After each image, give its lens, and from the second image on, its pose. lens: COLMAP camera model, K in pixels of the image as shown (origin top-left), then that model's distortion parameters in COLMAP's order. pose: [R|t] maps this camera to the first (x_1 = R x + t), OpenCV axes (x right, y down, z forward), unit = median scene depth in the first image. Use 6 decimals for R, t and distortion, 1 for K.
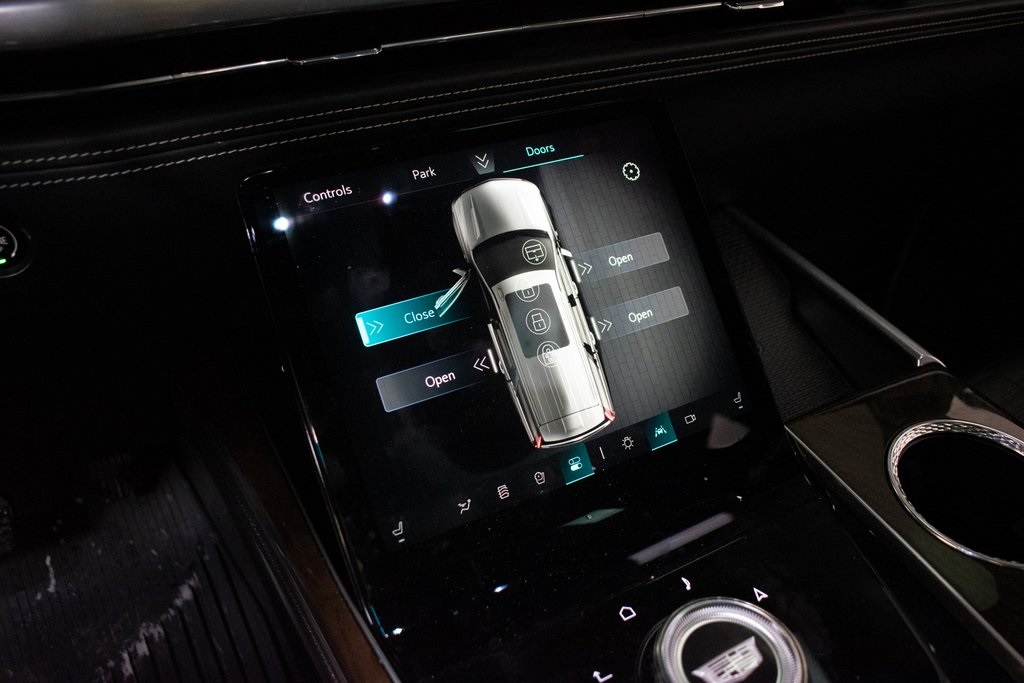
lens RADIAL K [[786.2, 0, 512.0], [0, 786.2, 341.5], [0, 0, 1]] dist [-0.103013, 0.016824]
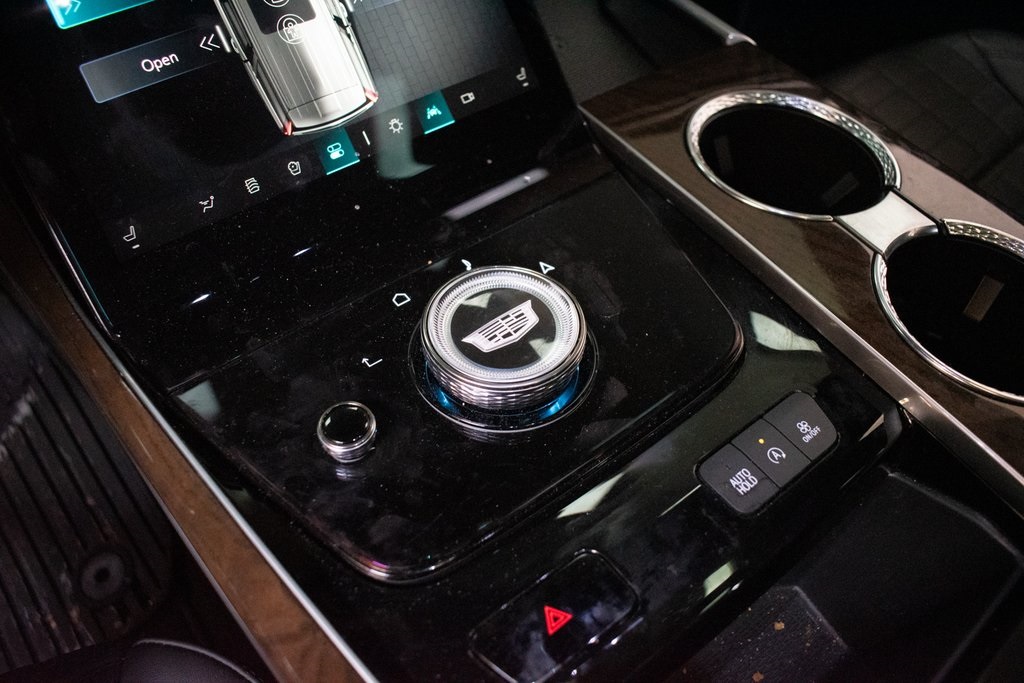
lens RADIAL K [[780.9, 0, 512.0], [0, 780.9, 341.5], [0, 0, 1]] dist [-0.106413, 0.011376]
pose [[0.984362, -0.120538, 0.128463, 0.138687], [0.086456, 0.965945, 0.243876, 0.167770], [-0.153484, -0.228956, 0.961260, 0.075549]]
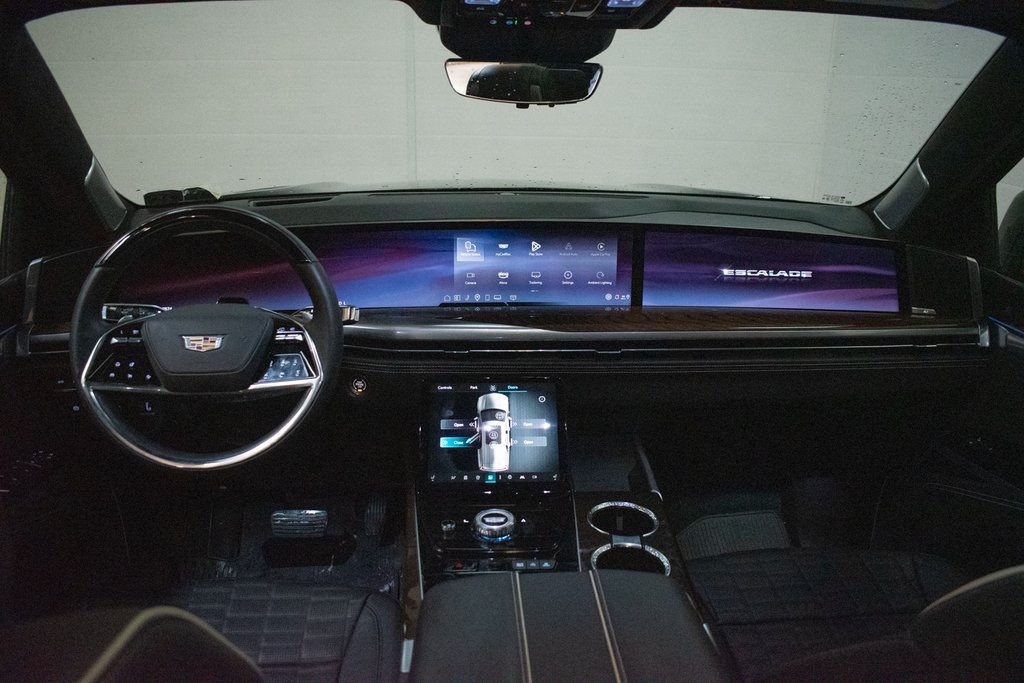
lens RADIAL K [[786.2, 0, 512.0], [0, 786.2, 341.5], [0, 0, 1]] dist [-0.103013, 0.016824]
pose [[0.902215, 0.116875, -0.415148, 1.439996], [-0.255860, 0.919942, -0.297057, 0.577763], [0.347193, 0.374229, 0.859889, -1.972197]]
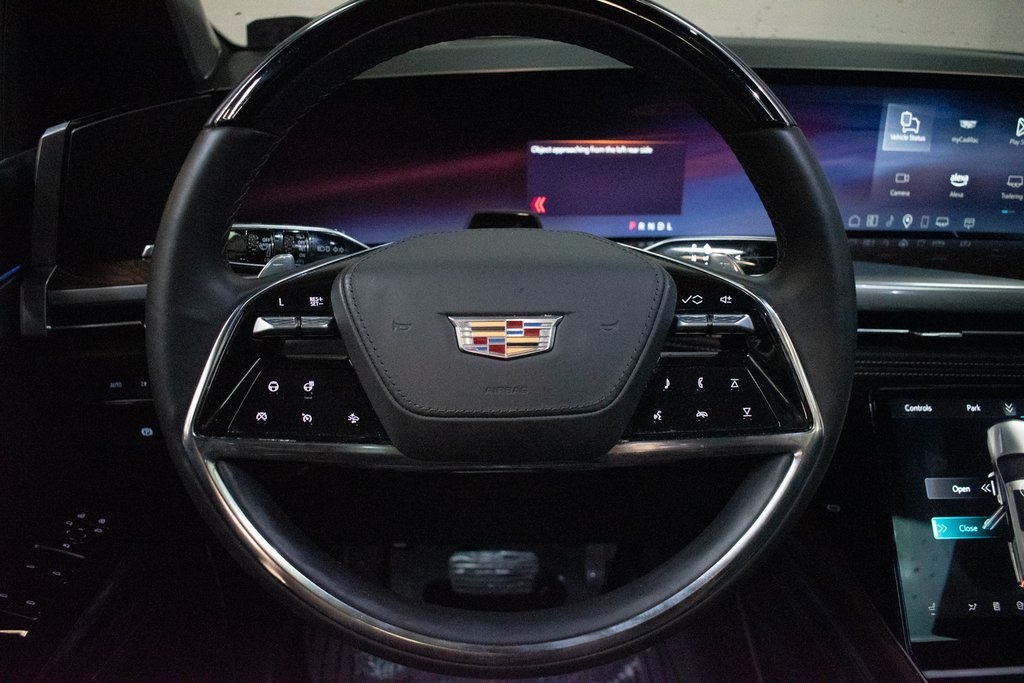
lens RADIAL K [[786.2, 0, 512.0], [0, 786.2, 341.5], [0, 0, 1]] dist [-0.103013, 0.016824]
pose [[0.885346, 0.176217, -0.430244, -0.316689], [-0.278159, 0.942263, -0.186460, 0.231303], [0.372546, 0.284758, 0.883245, -0.855343]]
